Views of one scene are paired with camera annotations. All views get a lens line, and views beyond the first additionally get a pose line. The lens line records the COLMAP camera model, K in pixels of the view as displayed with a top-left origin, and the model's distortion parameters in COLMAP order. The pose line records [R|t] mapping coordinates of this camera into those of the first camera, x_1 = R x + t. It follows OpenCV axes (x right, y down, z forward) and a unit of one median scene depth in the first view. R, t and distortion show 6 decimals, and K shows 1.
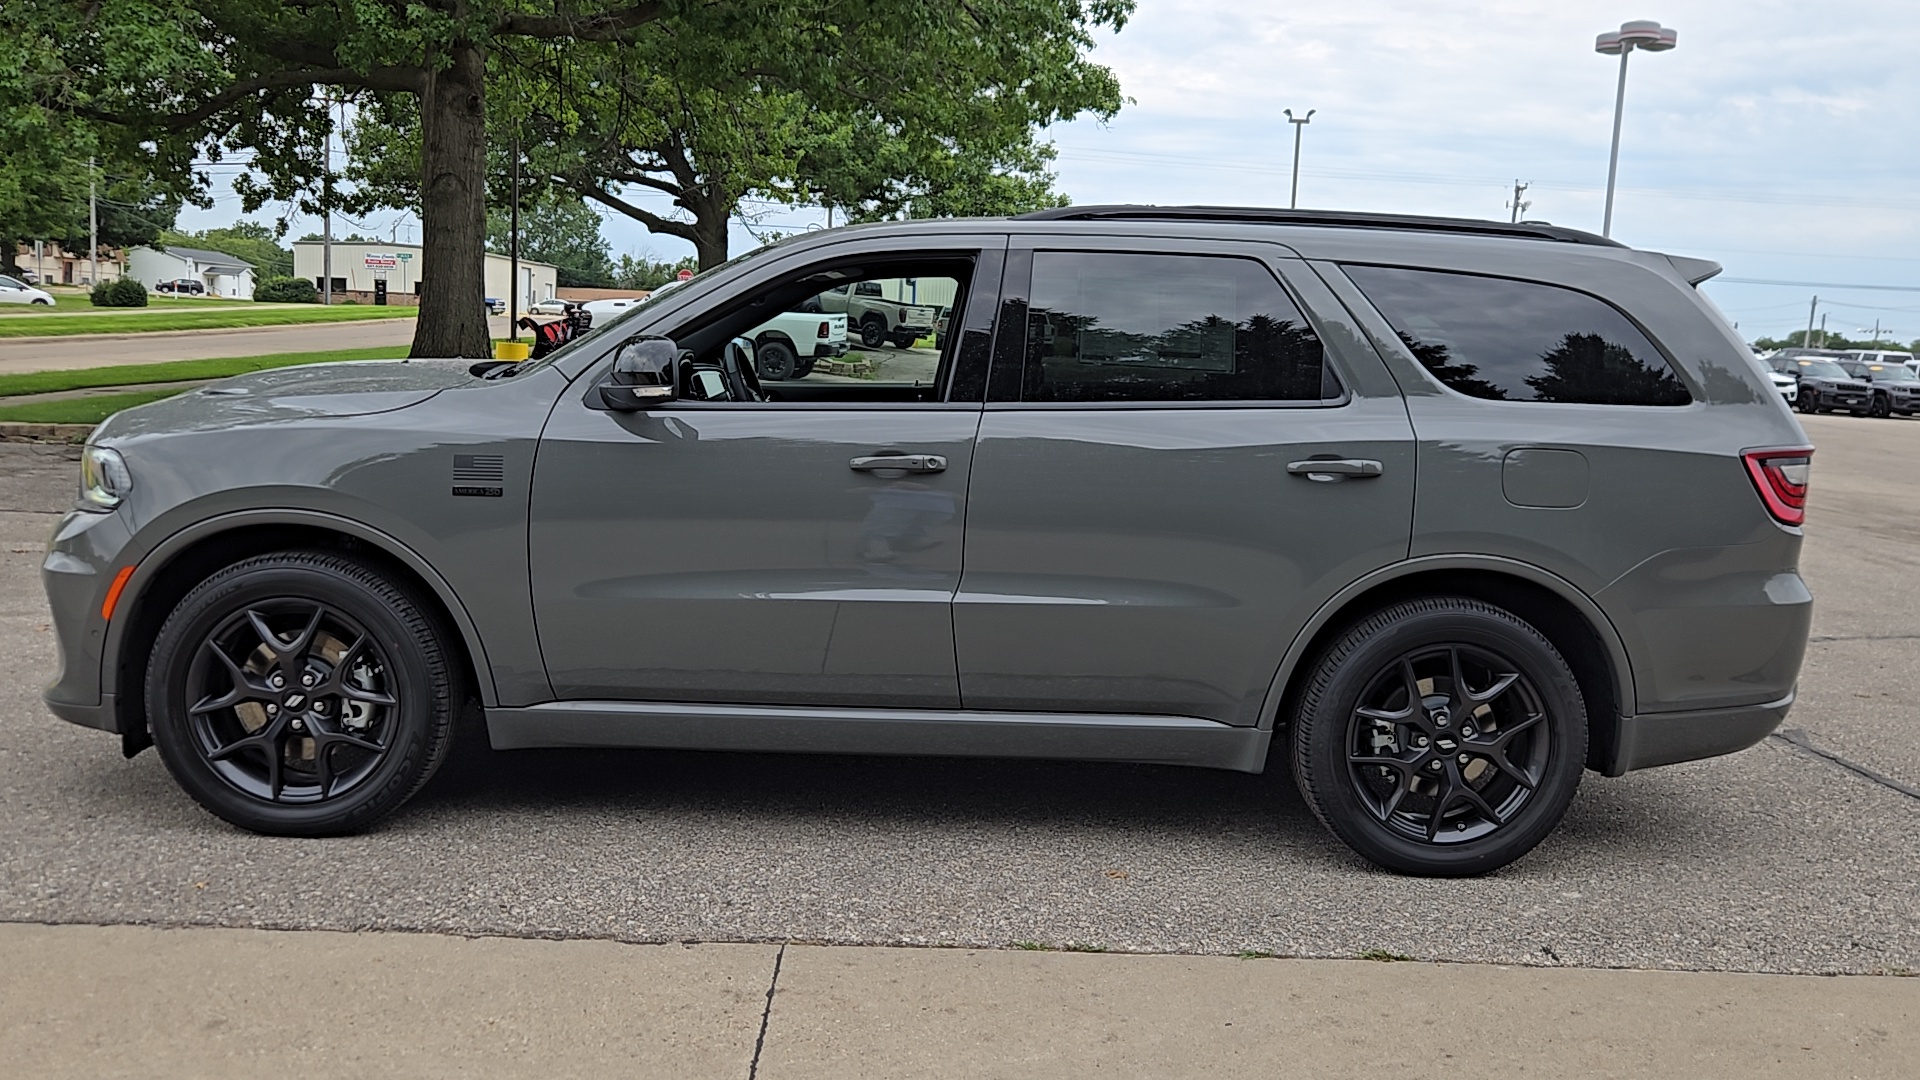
lens RADIAL K [[1472.3, 0, 954.3], [0, 1472.3, 585.9], [0, 0, 1]] dist [0.012305, 0.002215]
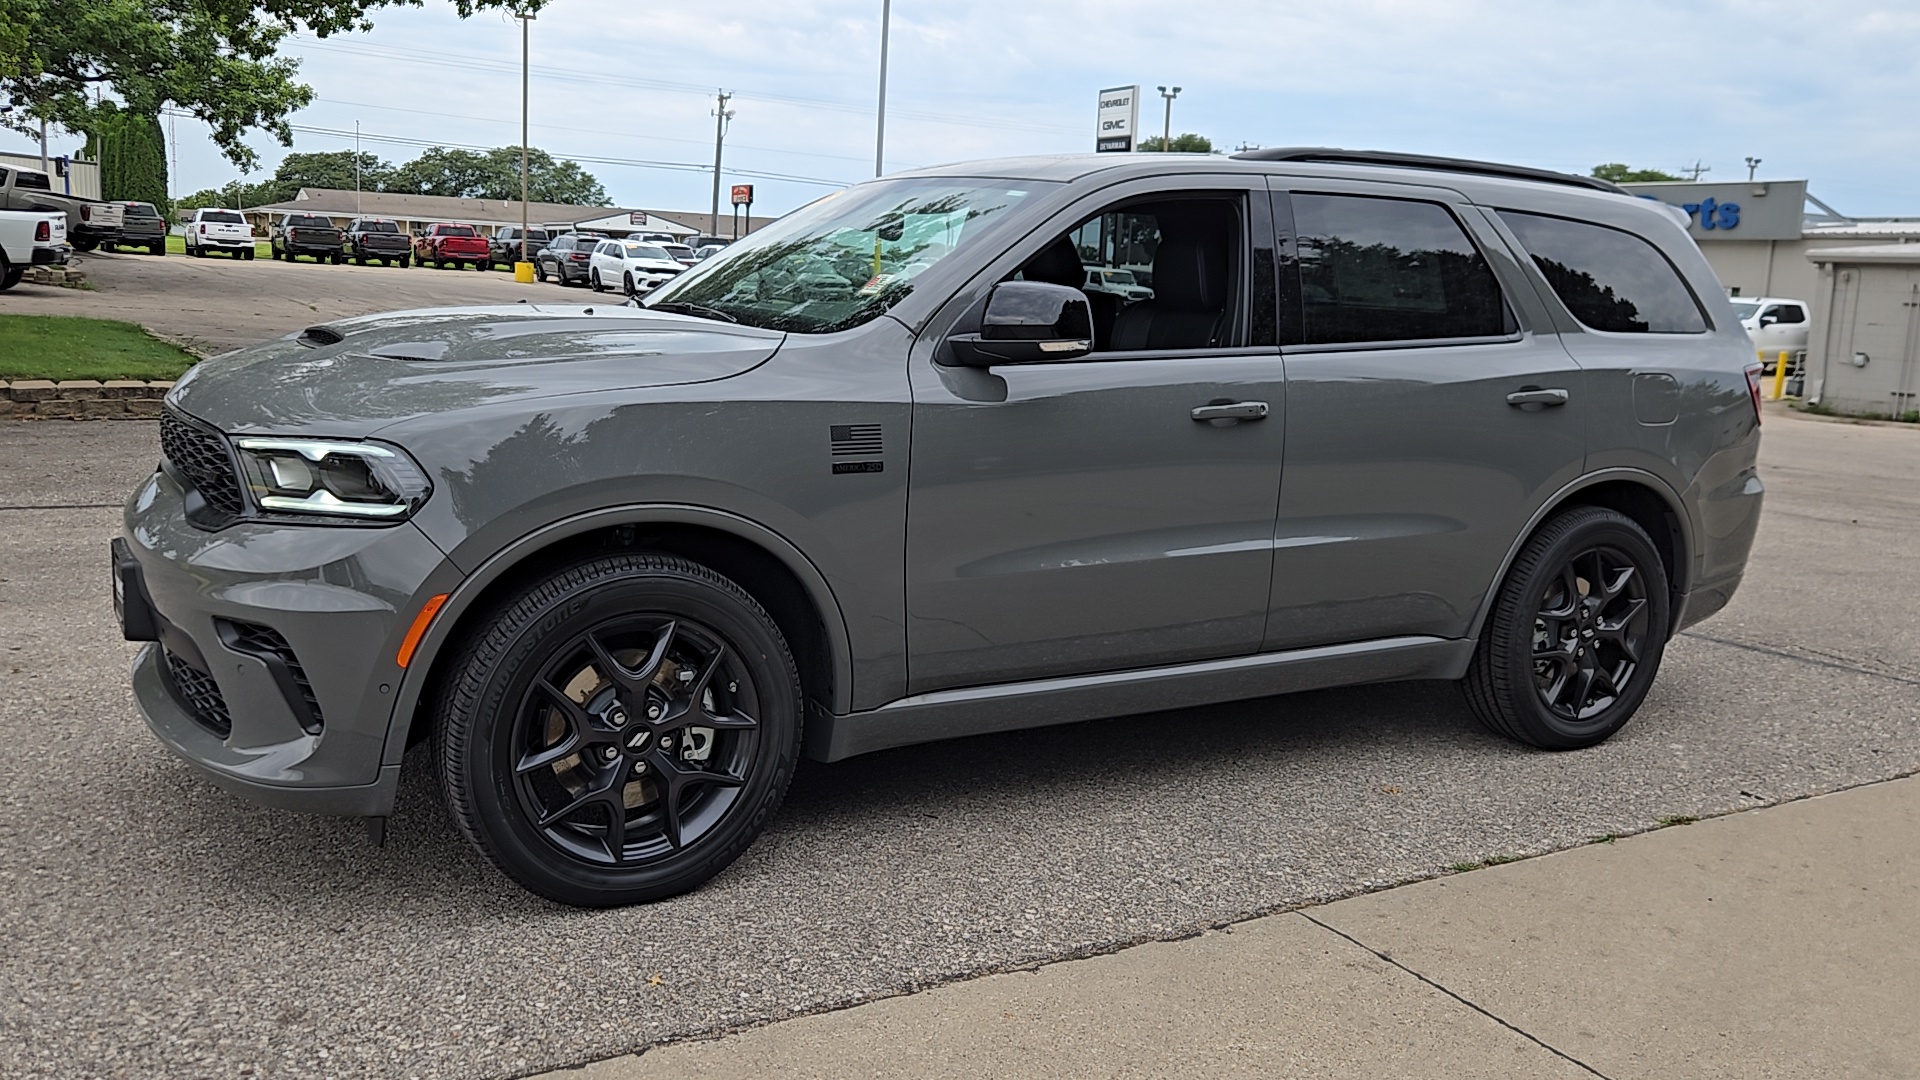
lens RADIAL K [[1472.3, 0, 954.3], [0, 1472.3, 585.9], [0, 0, 1]] dist [0.012305, 0.002215]
pose [[0.890737, -0.097300, 0.443982, -0.636047], [0.070076, 0.994537, 0.077365, -0.055608], [-0.449084, -0.037799, 0.892690, 0.201250]]
